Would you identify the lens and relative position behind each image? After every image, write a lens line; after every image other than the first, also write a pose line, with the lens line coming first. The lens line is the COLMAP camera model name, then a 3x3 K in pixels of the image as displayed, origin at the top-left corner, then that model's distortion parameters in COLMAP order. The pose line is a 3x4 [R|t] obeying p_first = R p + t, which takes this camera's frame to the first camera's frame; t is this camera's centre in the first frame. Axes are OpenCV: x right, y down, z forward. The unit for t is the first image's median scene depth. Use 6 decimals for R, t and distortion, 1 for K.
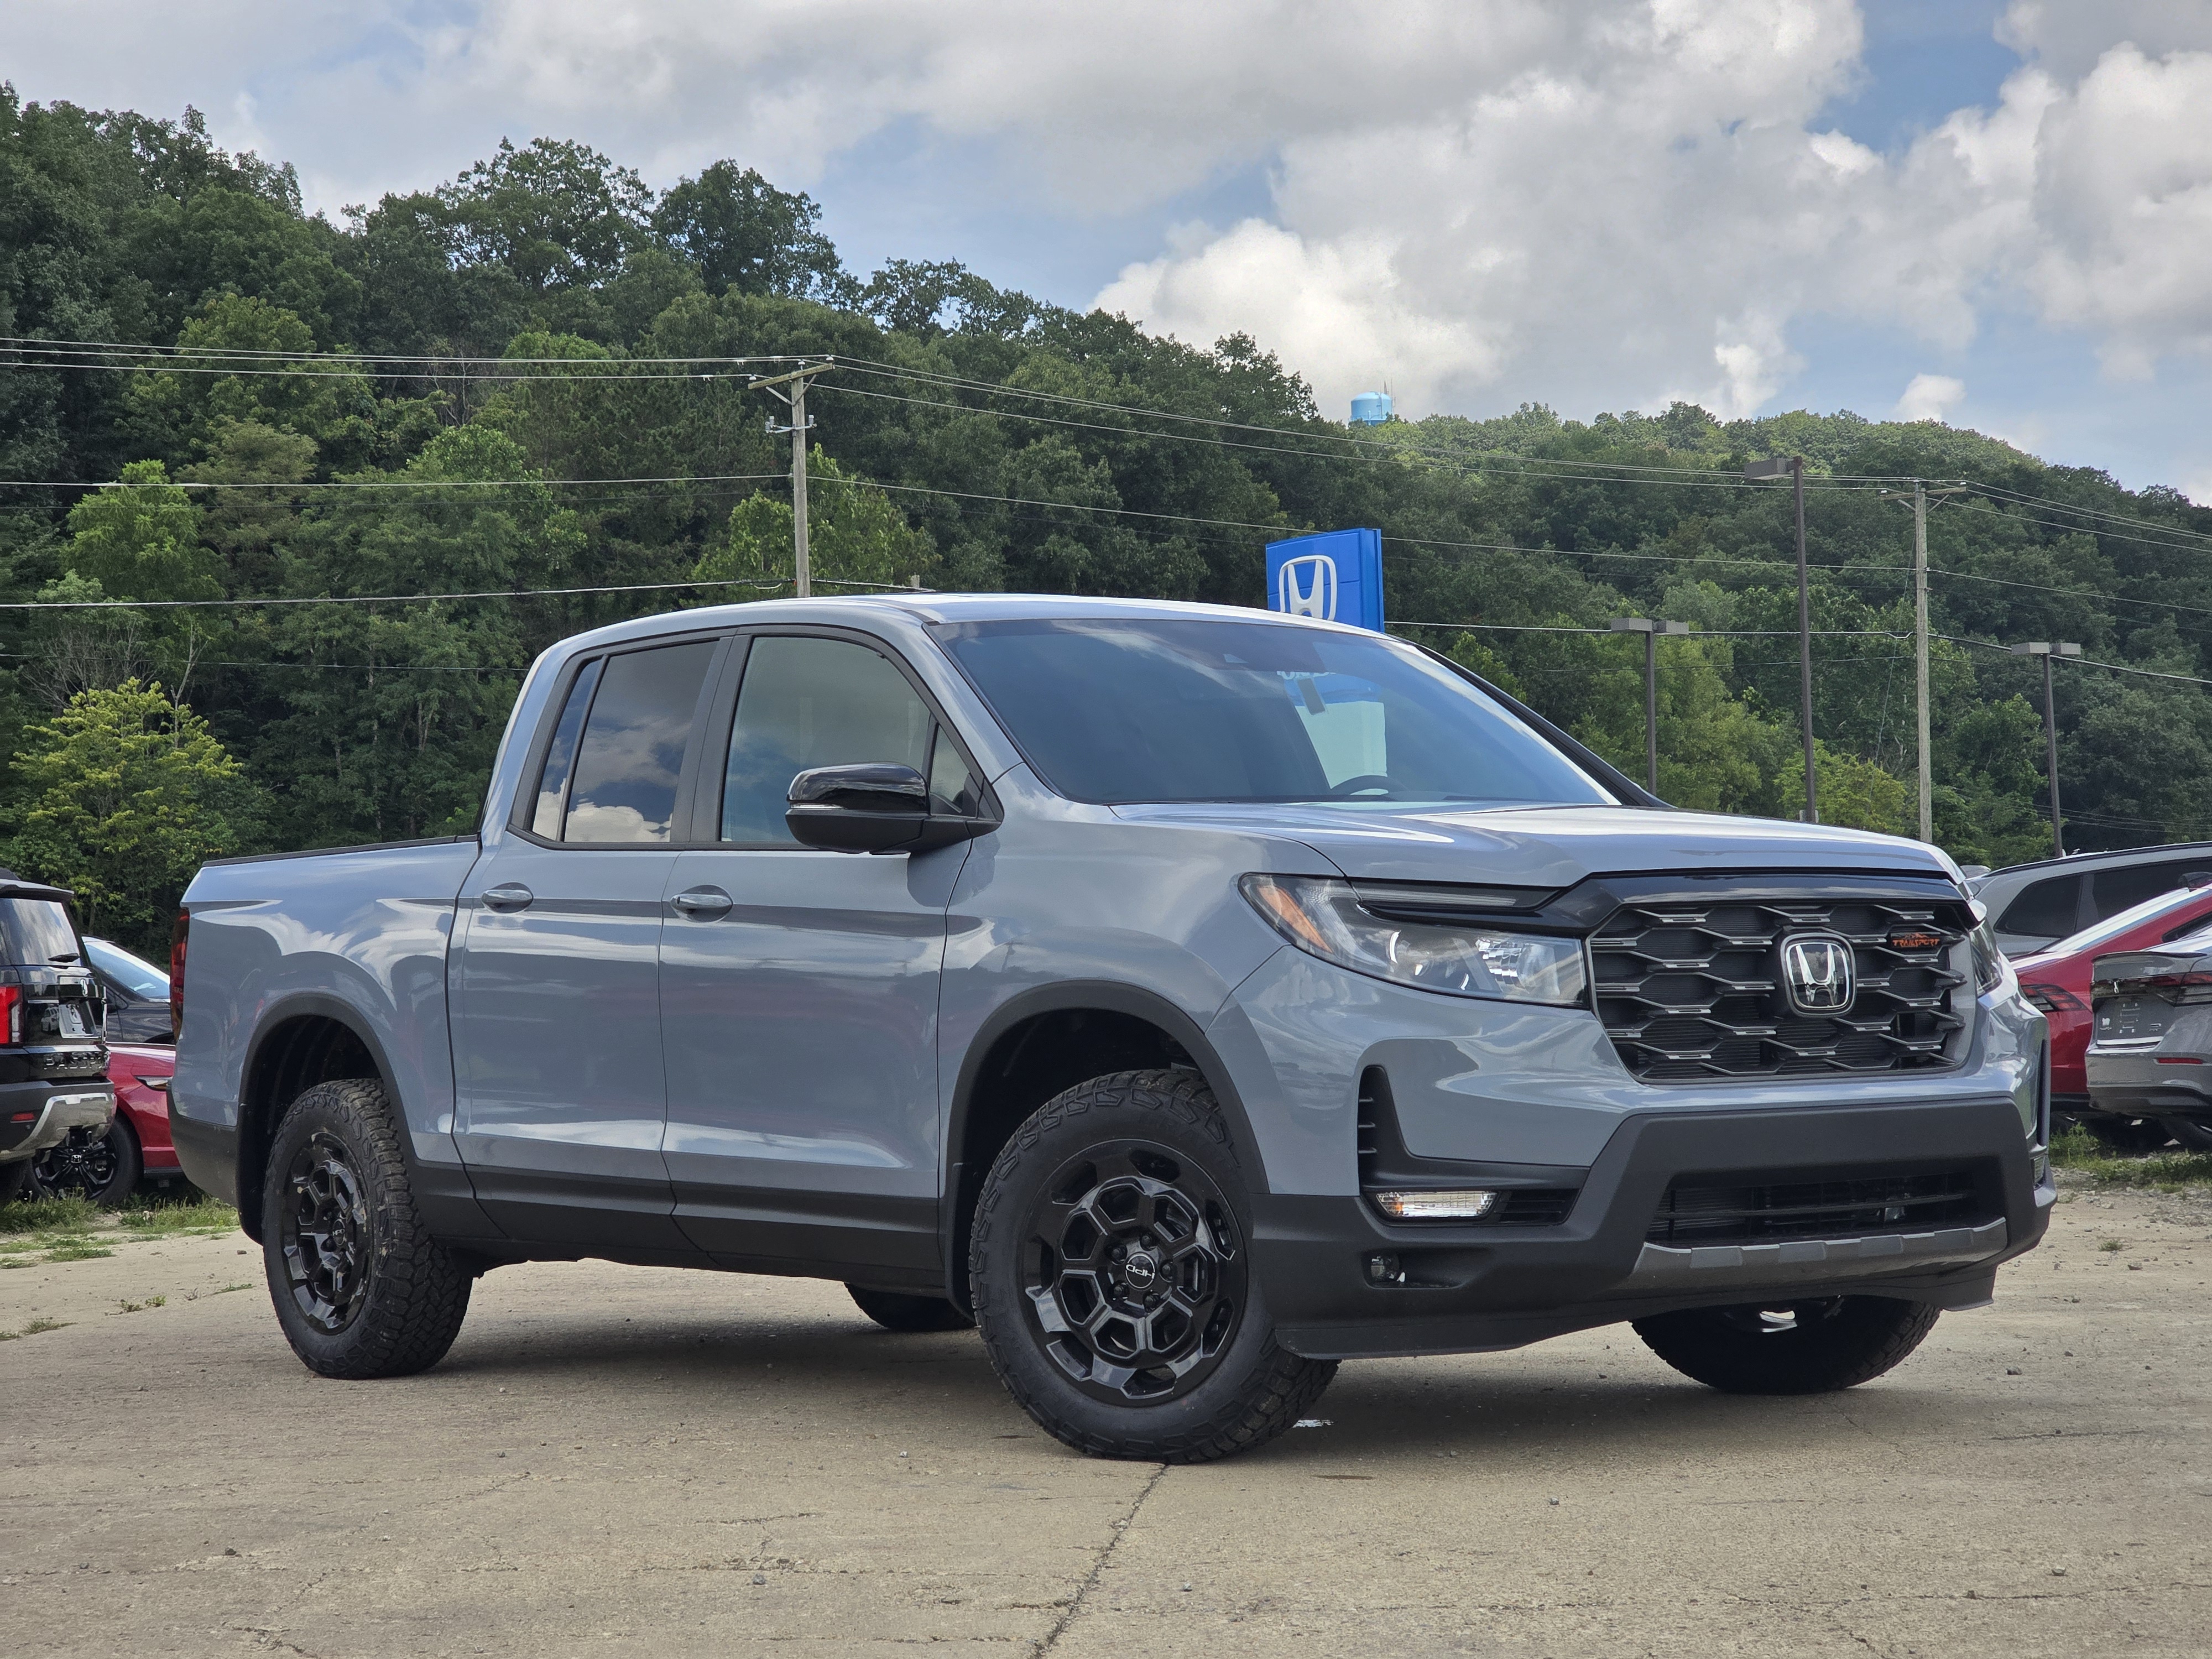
lens RADIAL K [[4316.1, 0, 1106.0], [0, 4316.1, 829.5], [0, 0, 1]] dist [0.078952, -0.435020]
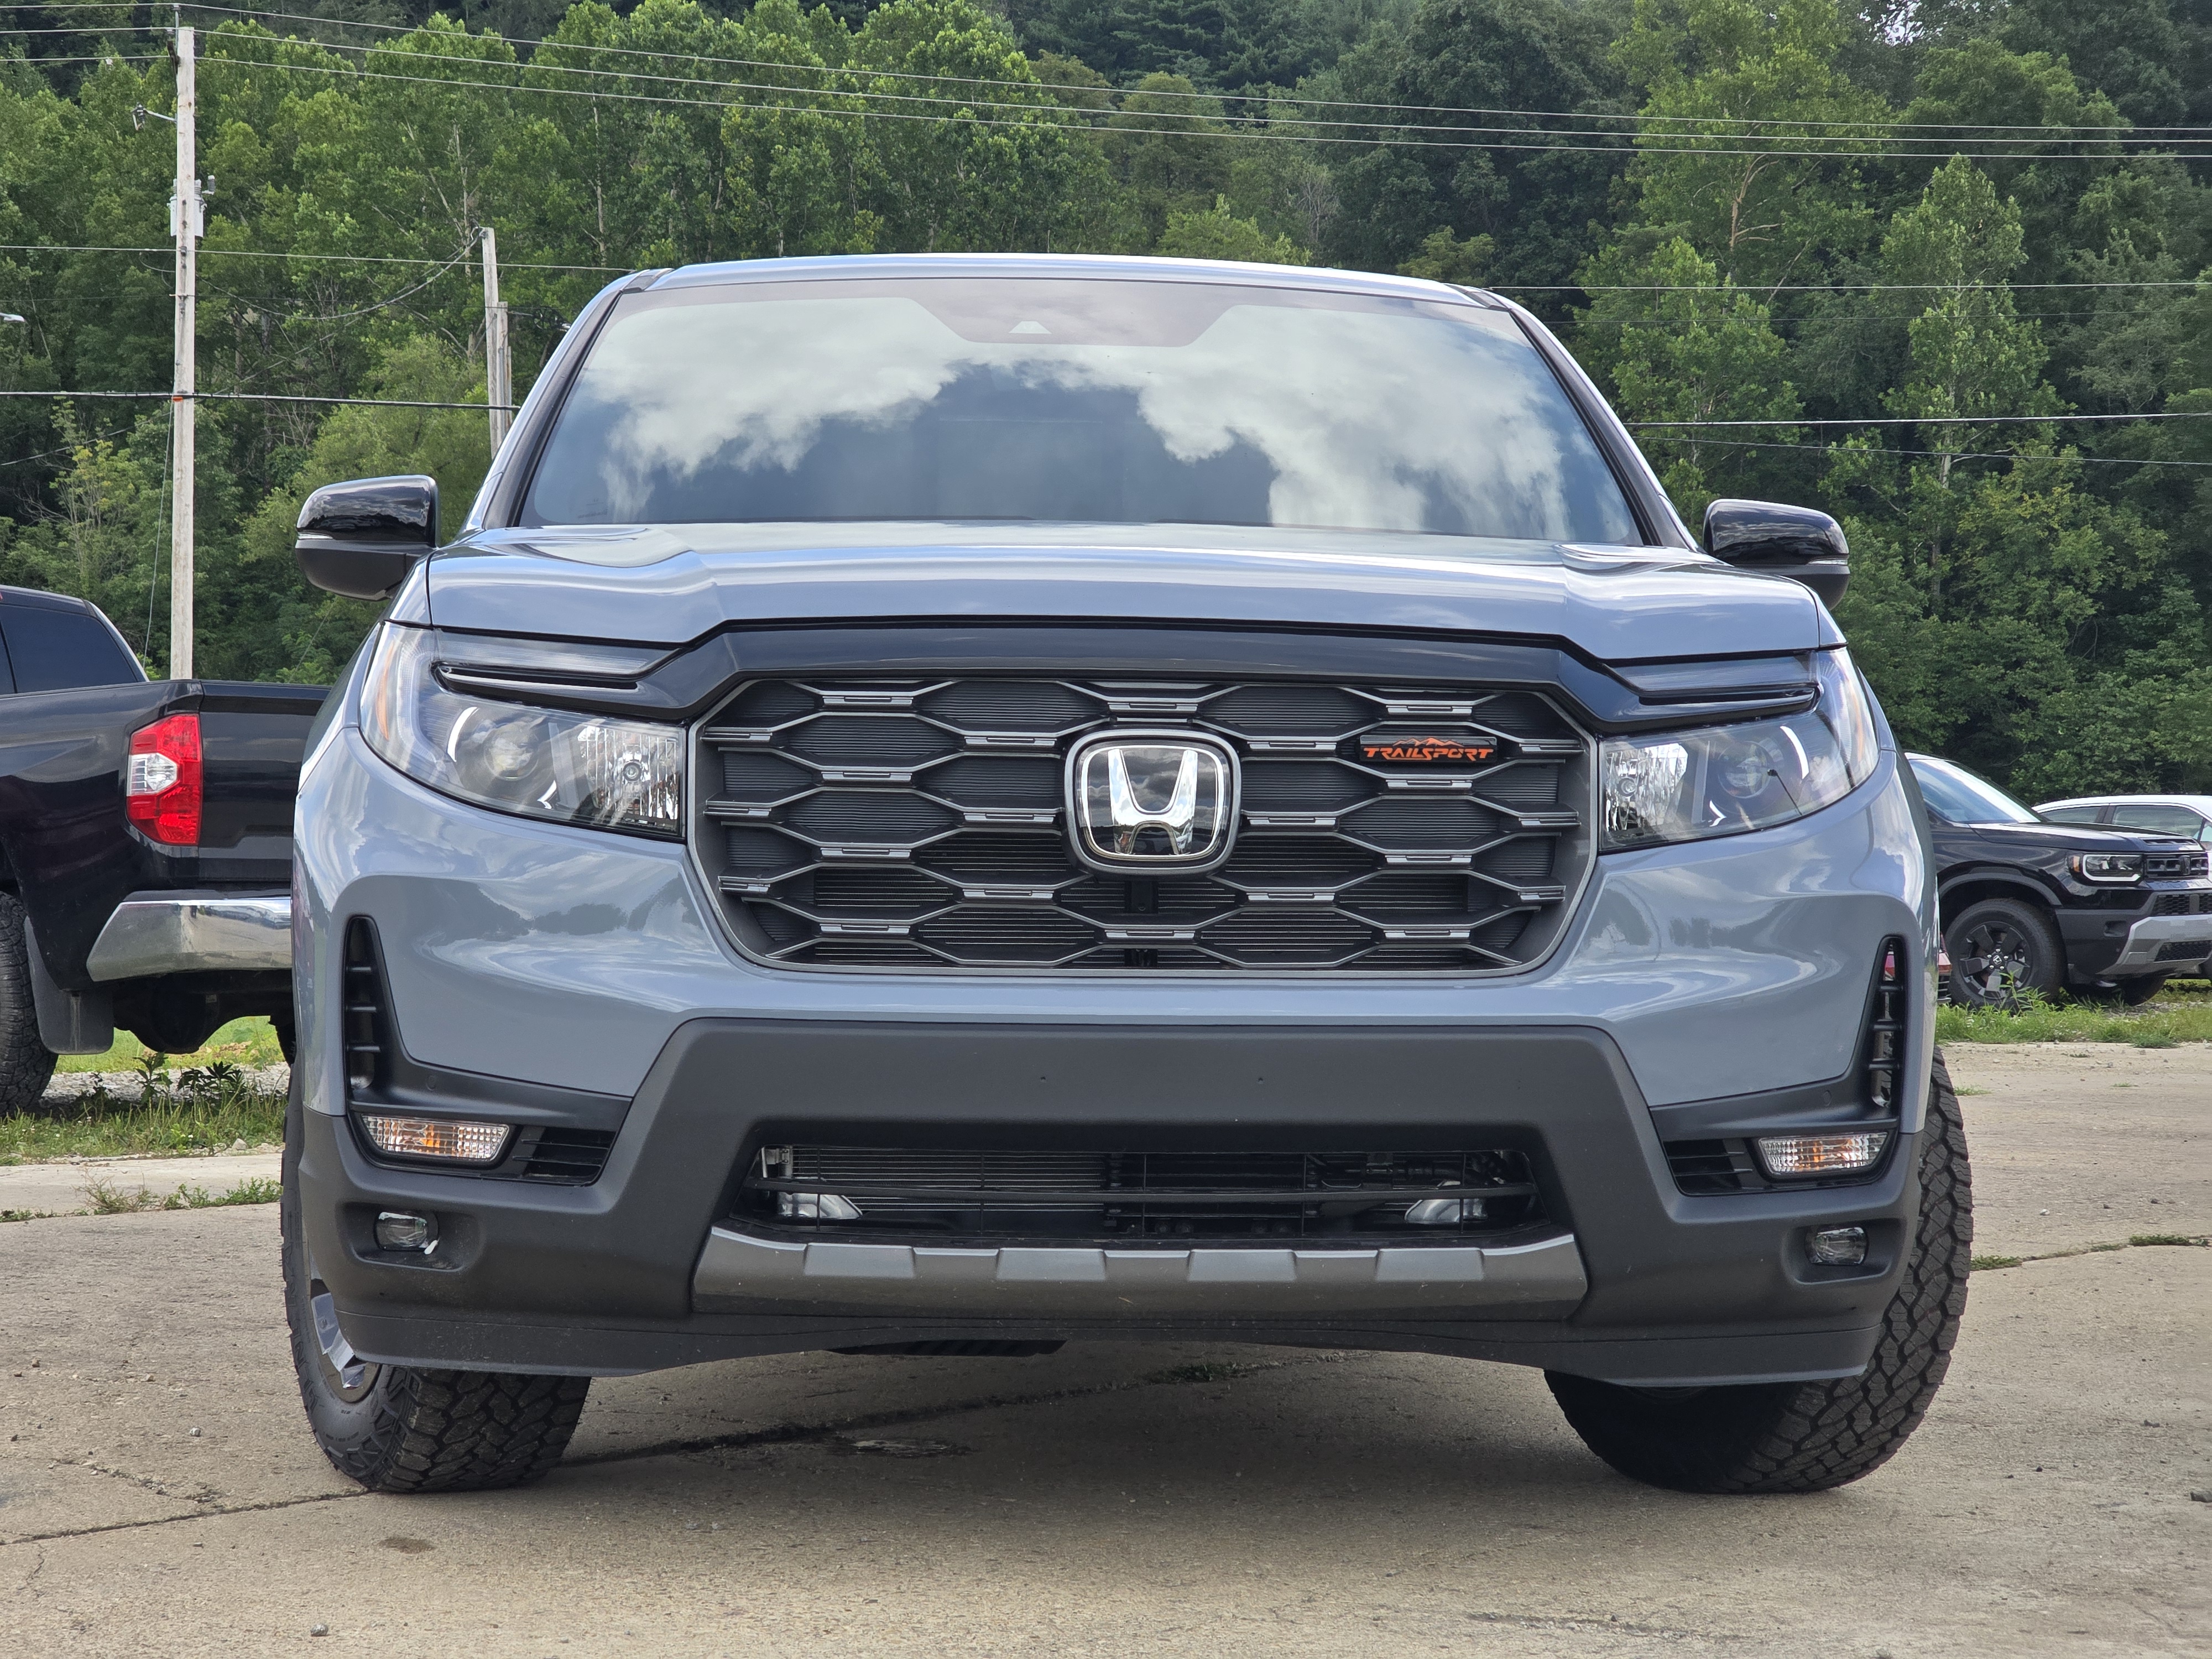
lens RADIAL K [[4316.1, 0, 1106.0], [0, 4316.1, 829.5], [0, 0, 1]] dist [0.078952, -0.435020]
pose [[0.851282, 0.041592, -0.523057, 0.472483], [-0.021860, 0.998799, 0.043845, 0.011614], [0.524252, -0.025890, 0.851169, 0.500712]]
